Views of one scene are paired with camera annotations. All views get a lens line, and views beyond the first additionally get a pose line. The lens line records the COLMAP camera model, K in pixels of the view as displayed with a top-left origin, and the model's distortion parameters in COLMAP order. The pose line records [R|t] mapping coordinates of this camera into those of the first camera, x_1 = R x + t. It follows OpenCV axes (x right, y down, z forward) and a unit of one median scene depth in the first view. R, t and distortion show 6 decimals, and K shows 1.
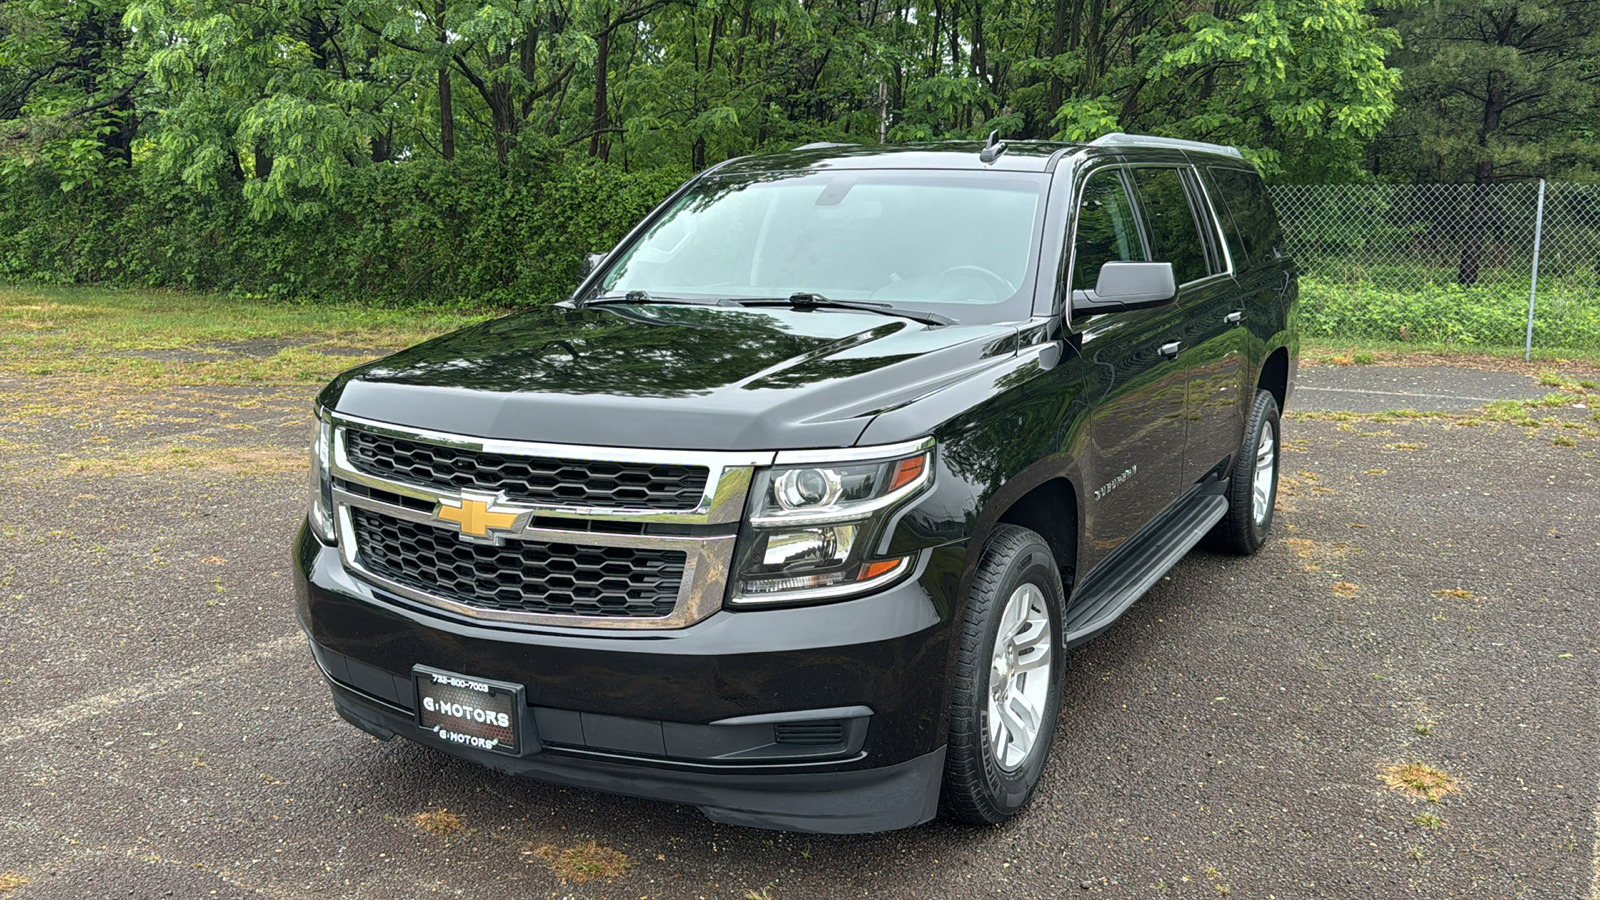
lens RADIAL K [[1369.7, 0, 803.5], [0, 1369.7, 446.3], [0, 0, 1]] dist [0.151589, -0.257382]
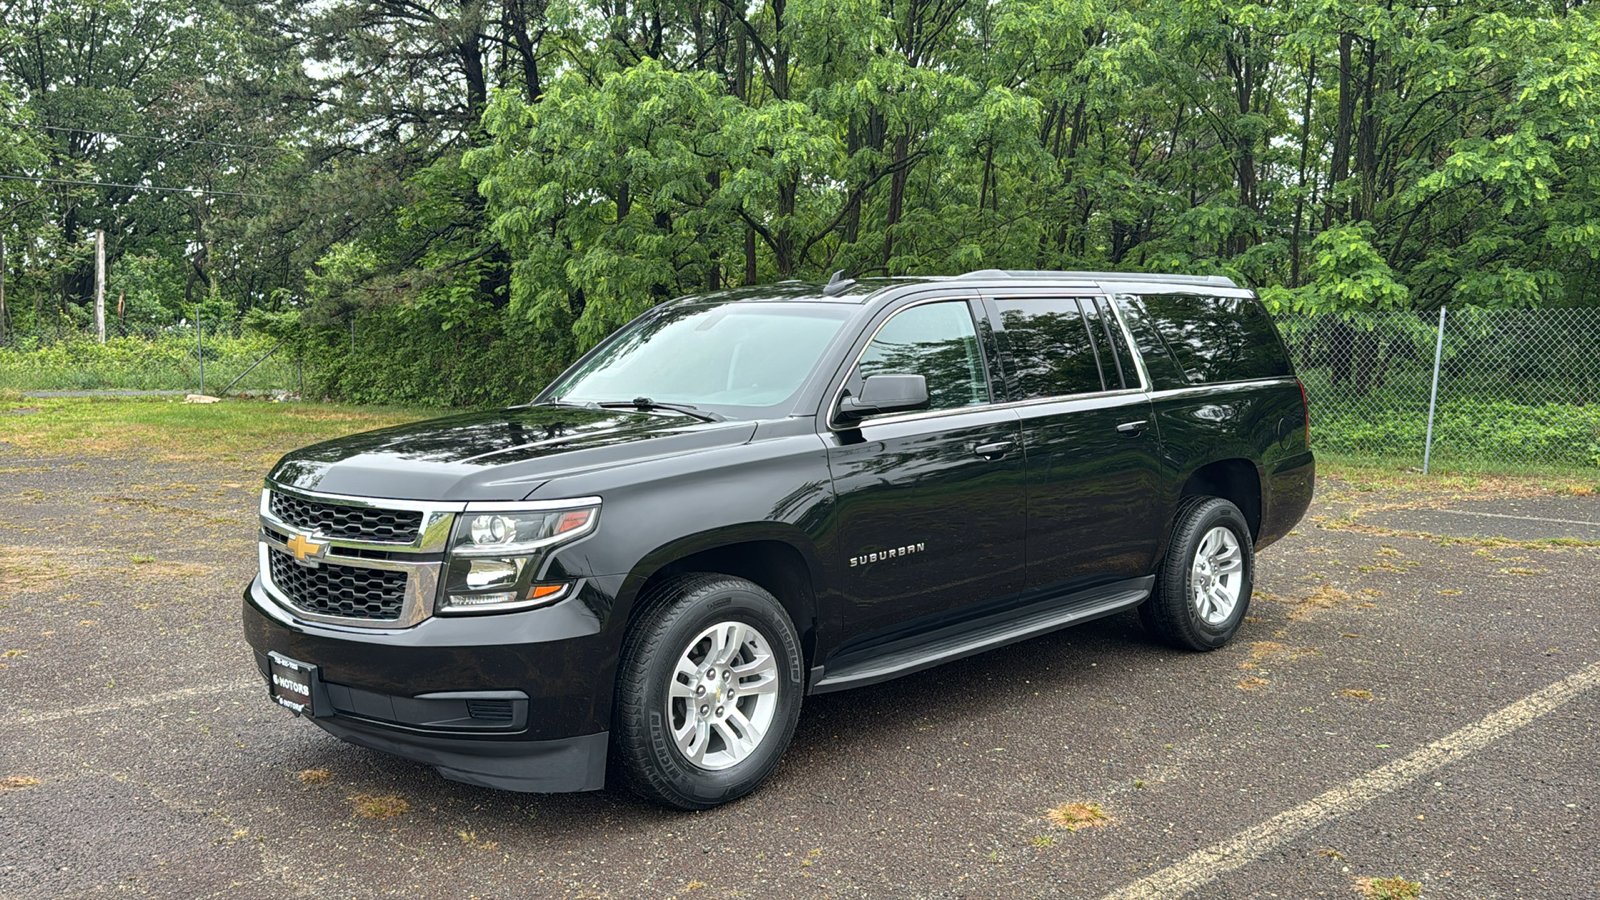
lens RADIAL K [[1369.7, 0, 803.6], [0, 1369.7, 451.3], [0, 0, 1]] dist [0.151589, -0.257382]
pose [[0.959734, 0.015192, -0.280498, 0.607483], [-0.040258, 0.995667, -0.083819, 0.048677], [0.278010, 0.091737, 0.956188, -0.220597]]
